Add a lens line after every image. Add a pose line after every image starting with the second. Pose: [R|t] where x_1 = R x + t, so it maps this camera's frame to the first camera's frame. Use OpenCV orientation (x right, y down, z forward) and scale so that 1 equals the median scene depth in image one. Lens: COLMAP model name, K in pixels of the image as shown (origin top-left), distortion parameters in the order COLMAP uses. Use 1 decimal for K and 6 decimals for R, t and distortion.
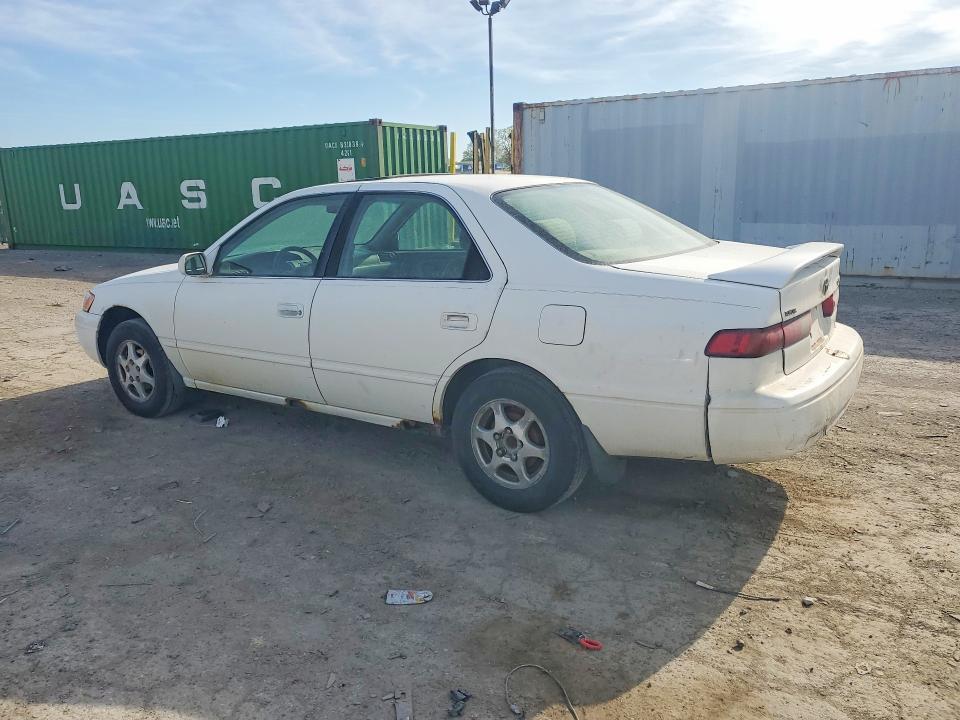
lens RADIAL K [[759.4, 0, 481.2], [0, 759.4, 359.0], [0, 0, 1]] dist [0.017452, 0.002531]
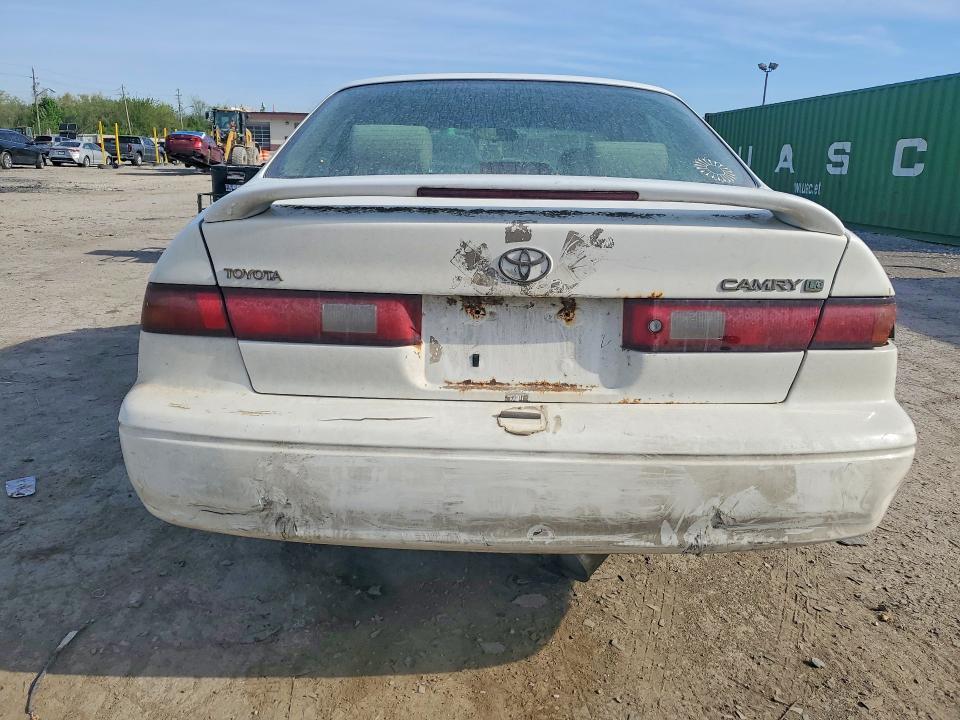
lens RADIAL K [[759.4, 0, 480.7], [0, 759.4, 360.3], [0, 0, 1]] dist [0.017452, 0.002531]
pose [[0.549948, 0.245660, -0.798253, 0.170816], [-0.221981, 0.964381, 0.143854, -0.021084], [0.805159, 0.098085, 0.584891, 0.153208]]
